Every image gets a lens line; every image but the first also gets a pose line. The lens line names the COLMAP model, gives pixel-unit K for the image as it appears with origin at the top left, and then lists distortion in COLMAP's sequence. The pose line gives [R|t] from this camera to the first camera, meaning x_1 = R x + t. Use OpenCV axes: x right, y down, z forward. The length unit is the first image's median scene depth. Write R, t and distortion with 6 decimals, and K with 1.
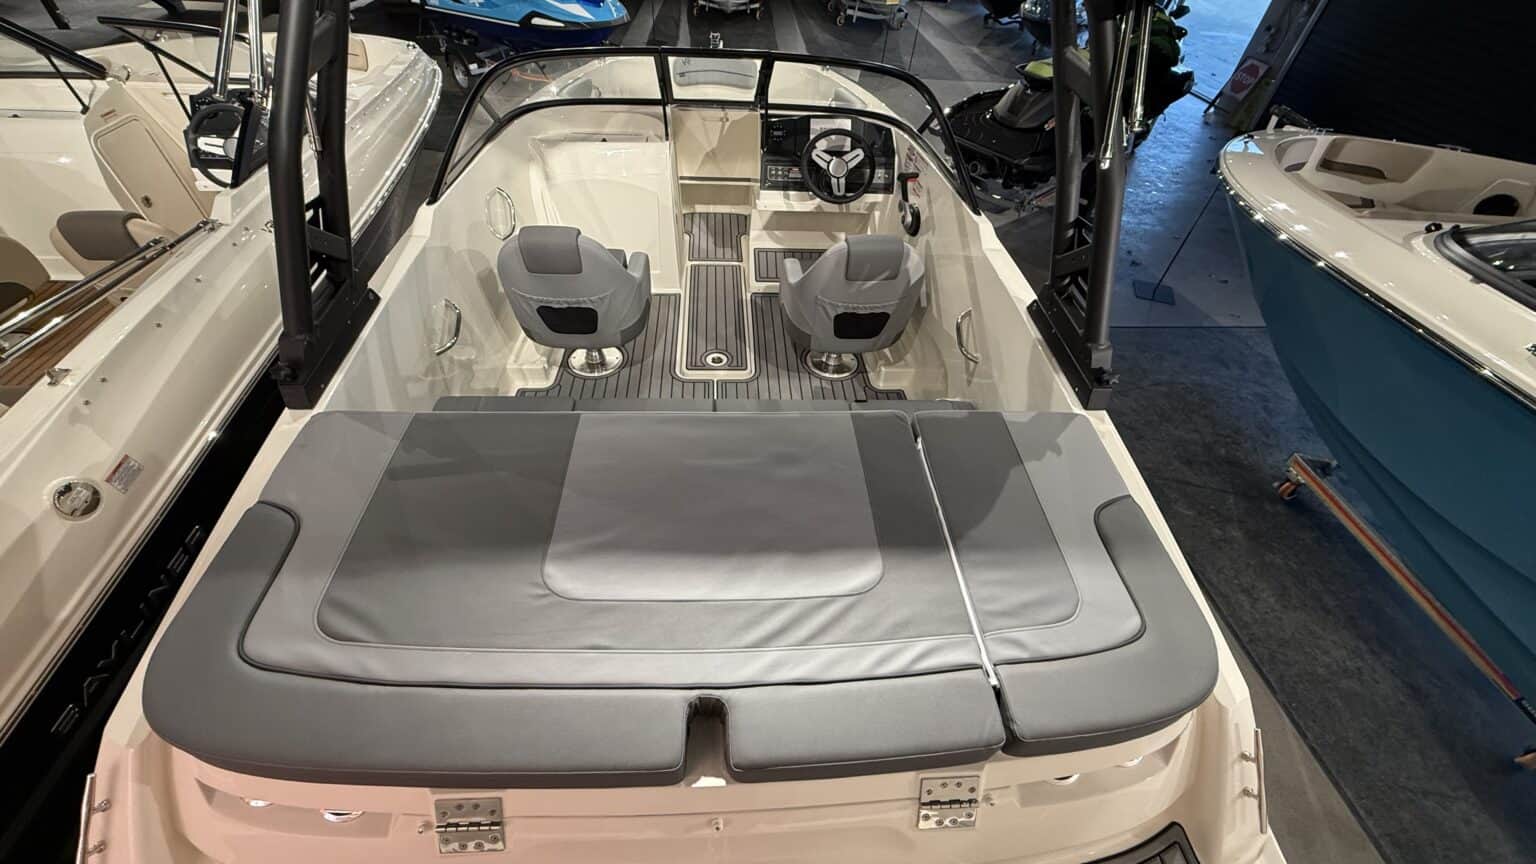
lens RADIAL K [[671.3, 0, 768.0], [0, 671.3, 432.0], [0, 0, 1]] dist [0.000085, 0.000017]
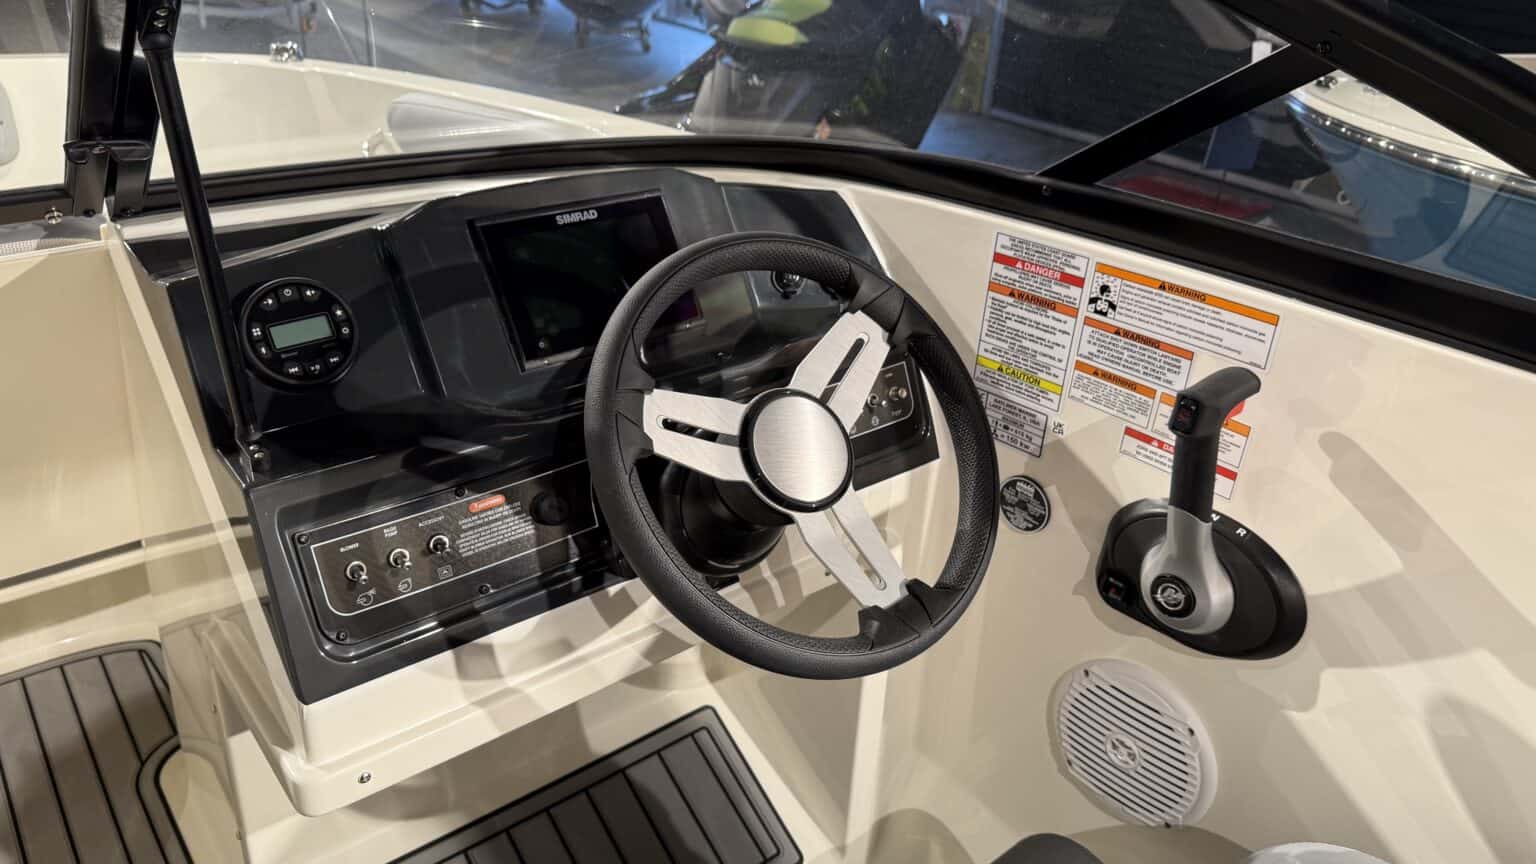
lens RADIAL K [[1056.8, 0, 768.0], [0, 1056.8, 432.0], [0, 0, 1]] dist [0.001628, 0.000649]
pose [[0.807177, -0.285102, 0.516896, -0.033089], [0.385692, 0.917601, -0.096174, -0.352772], [-0.446885, 0.276993, 0.850628, 0.735305]]
